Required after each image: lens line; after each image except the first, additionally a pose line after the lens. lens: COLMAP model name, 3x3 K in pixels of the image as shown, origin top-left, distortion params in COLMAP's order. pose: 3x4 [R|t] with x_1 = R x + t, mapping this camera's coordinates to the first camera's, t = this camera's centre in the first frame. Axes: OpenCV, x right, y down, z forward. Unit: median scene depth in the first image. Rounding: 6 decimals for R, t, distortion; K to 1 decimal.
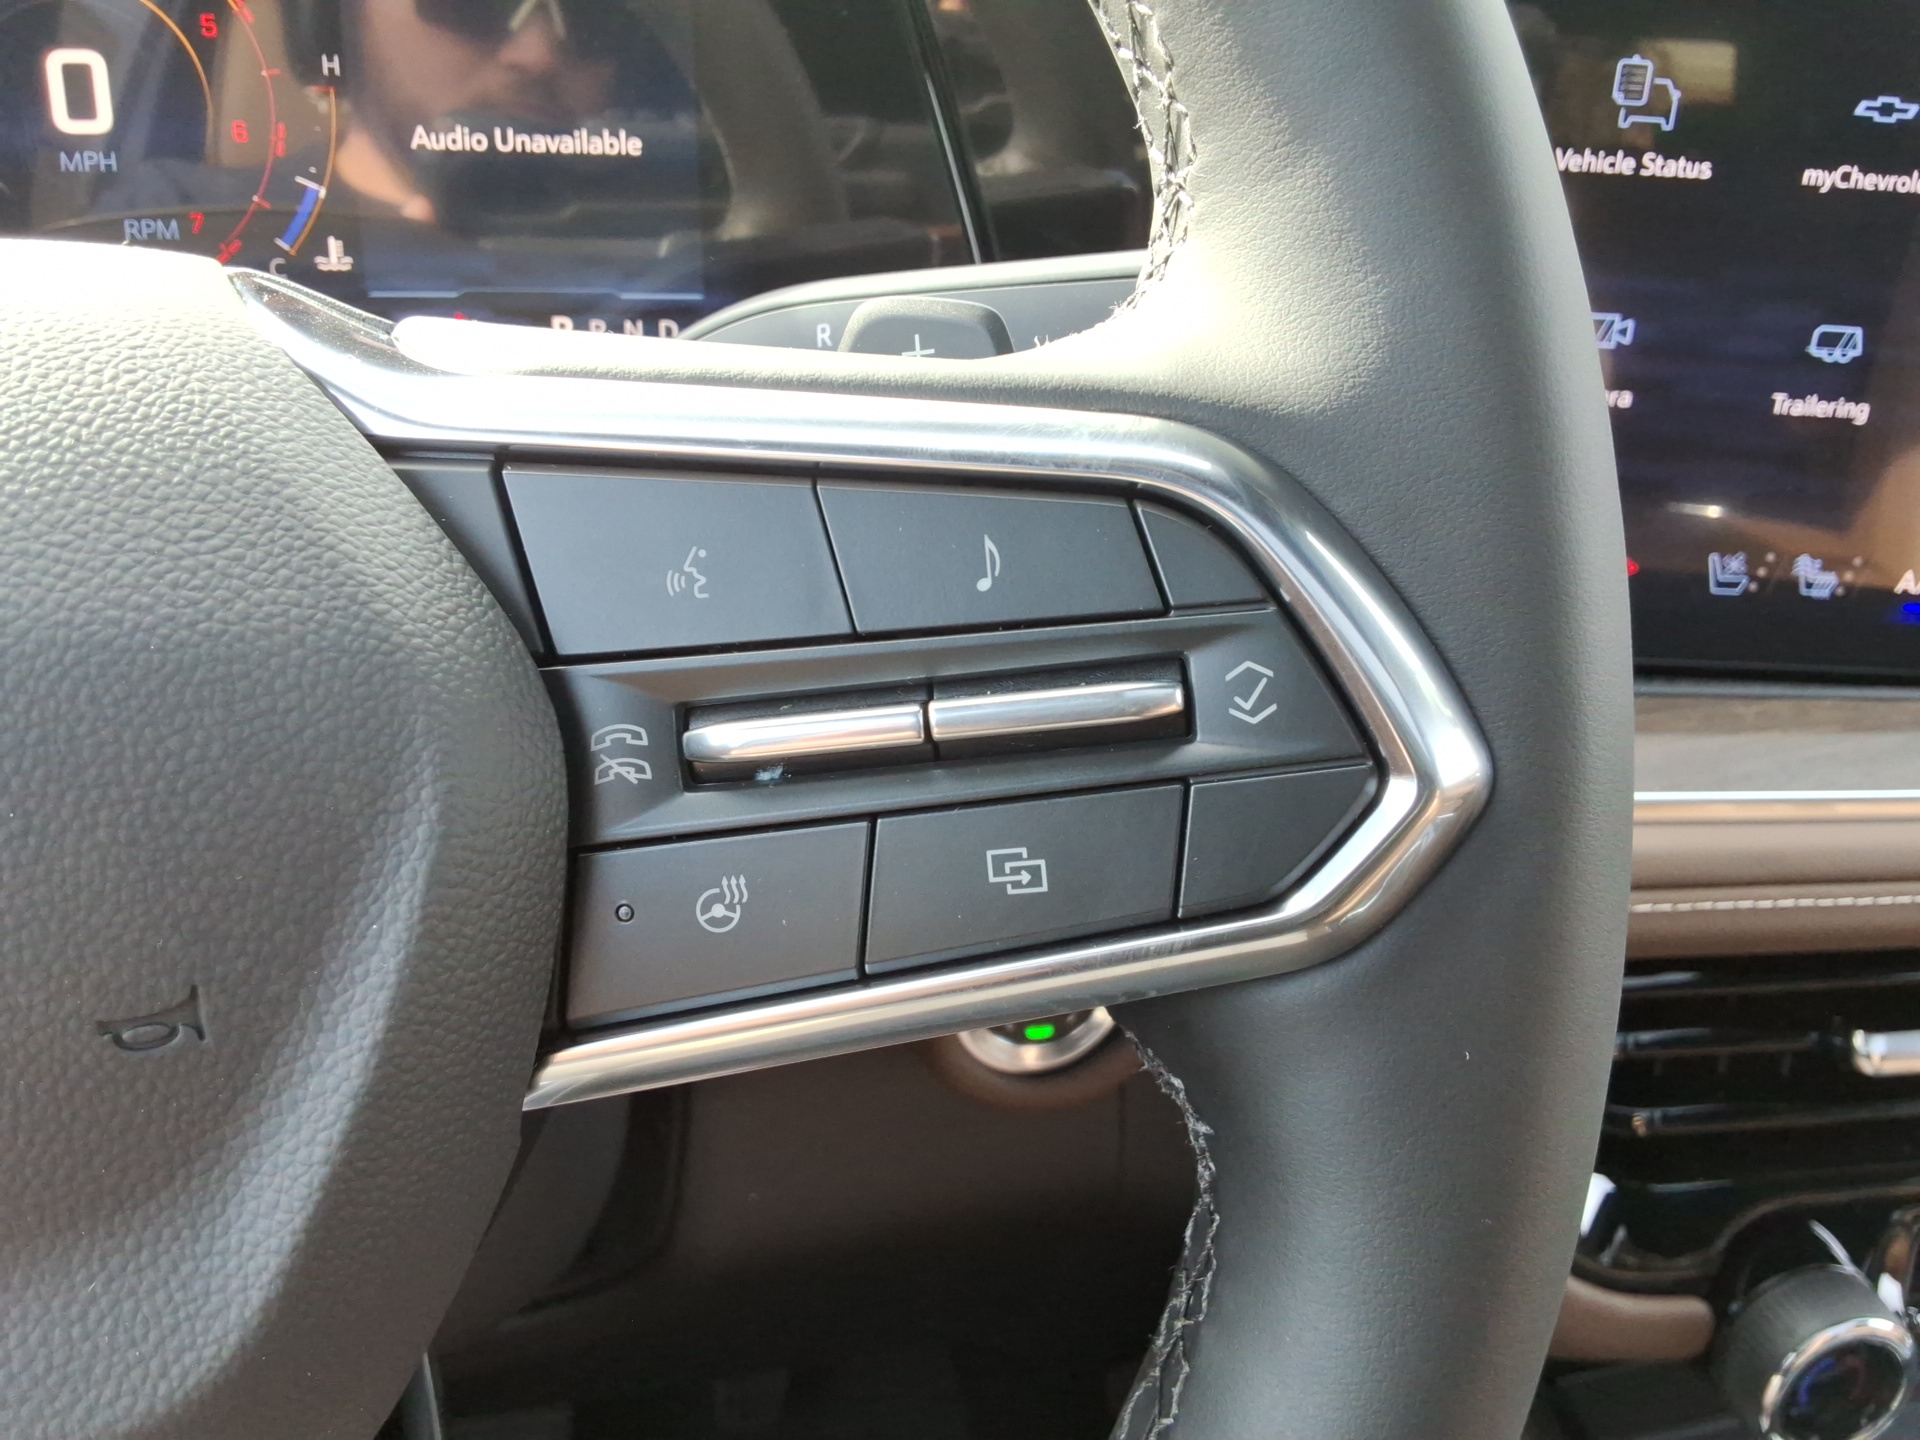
lens RADIAL K [[1545.9, 0, 965.5], [0, 1545.9, 723.4], [0, 0, 1]] dist [0.097339, -0.151151]
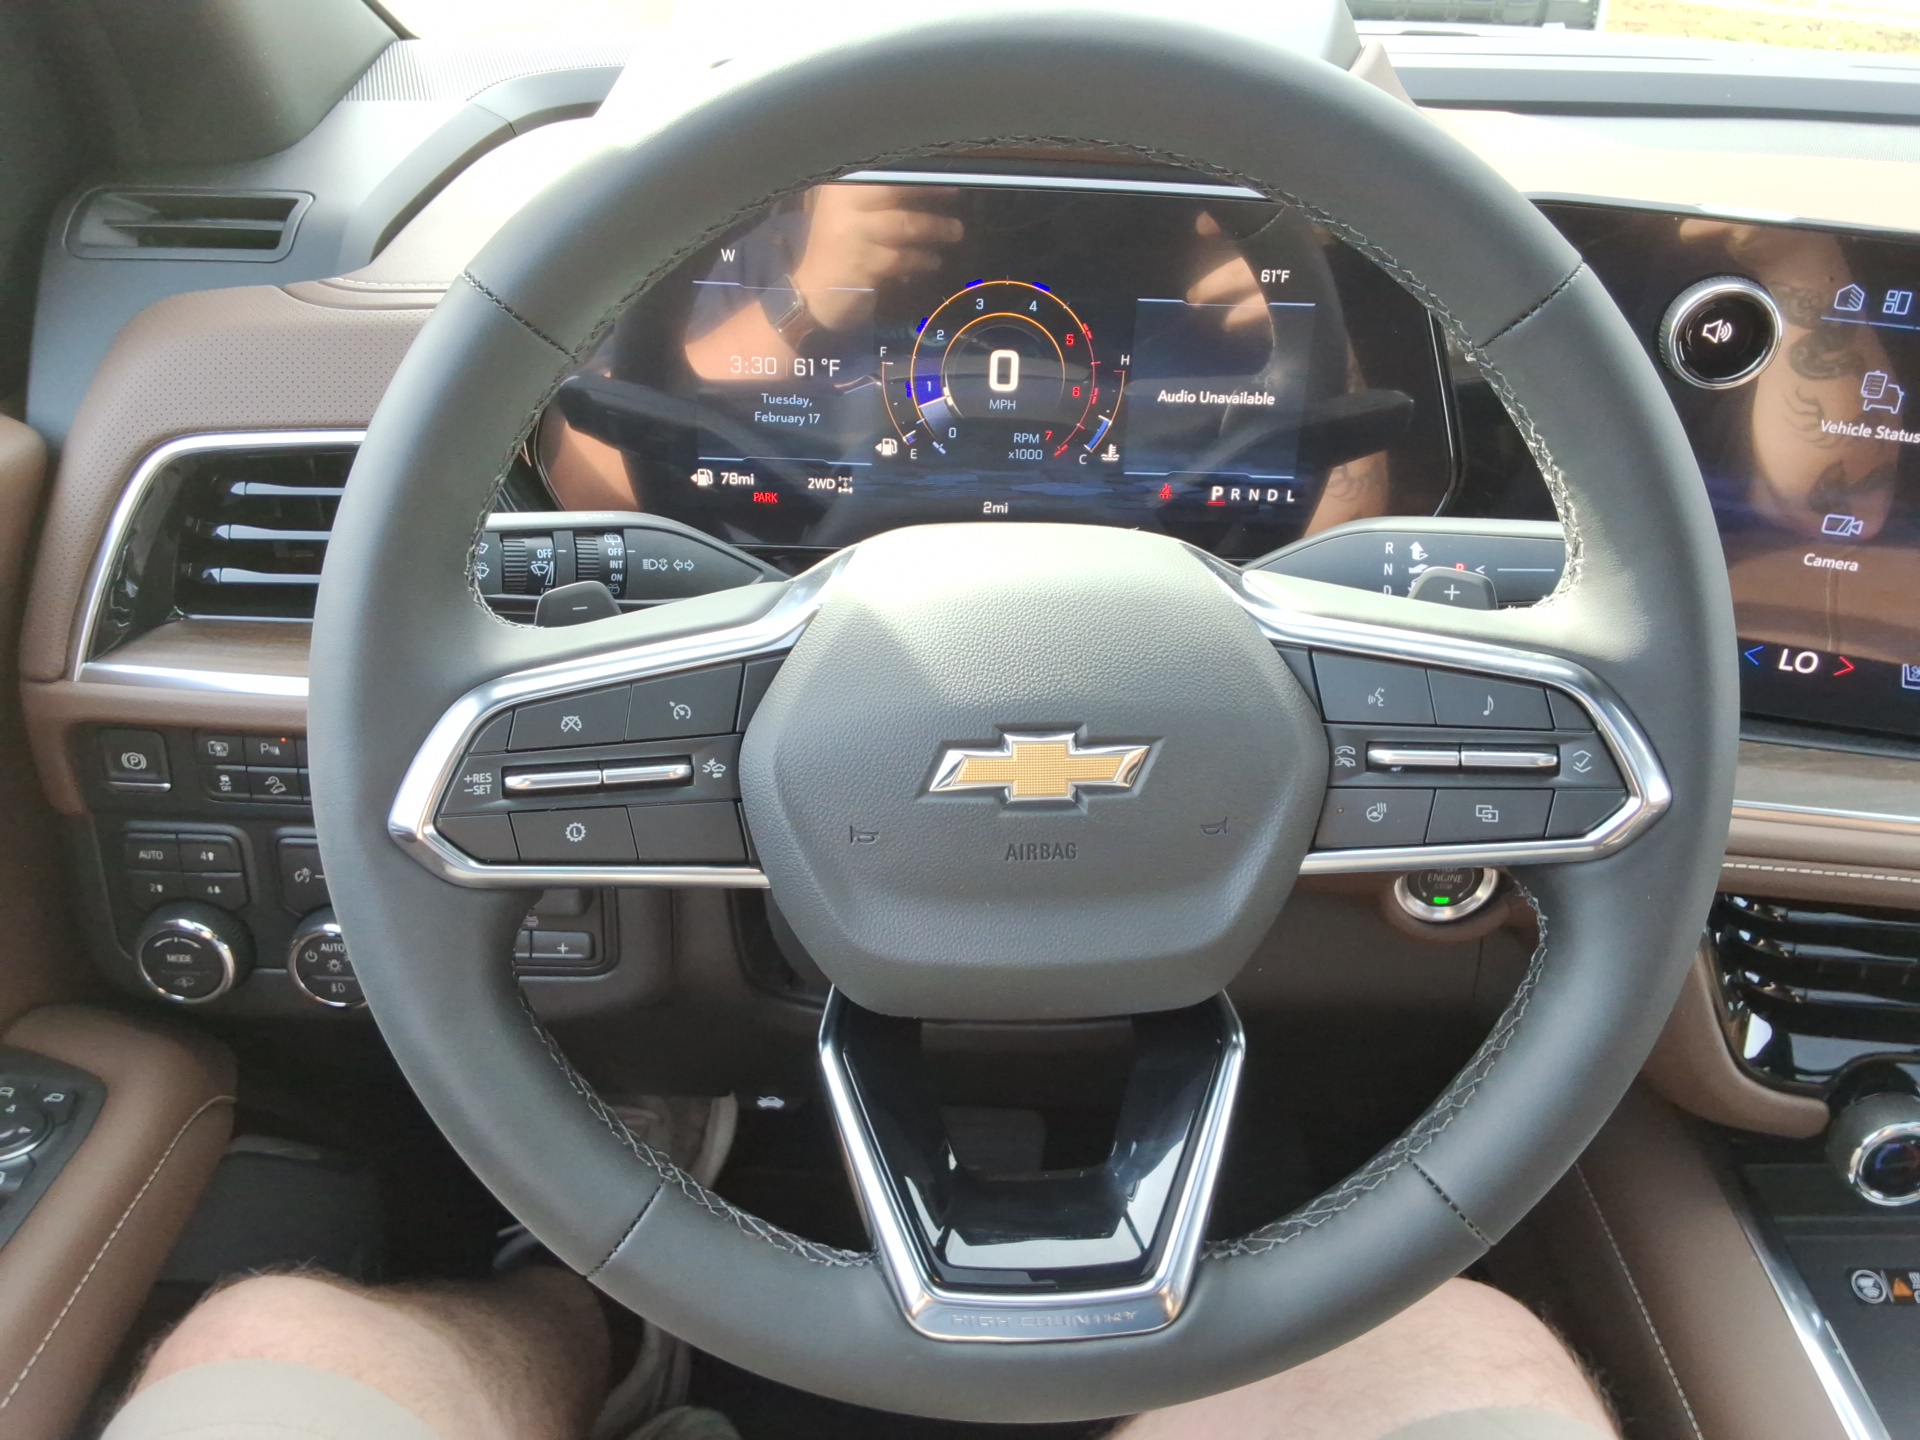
lens RADIAL K [[1545.9, 0, 962.7], [0, 1545.9, 710.8], [0, 0, 1]] dist [0.097339, -0.151151]
pose [[0.974091, 0.104522, -0.200554, -0.339275], [-0.093908, 0.993664, 0.061751, -0.173542], [0.205738, -0.041317, 0.977735, -1.931846]]
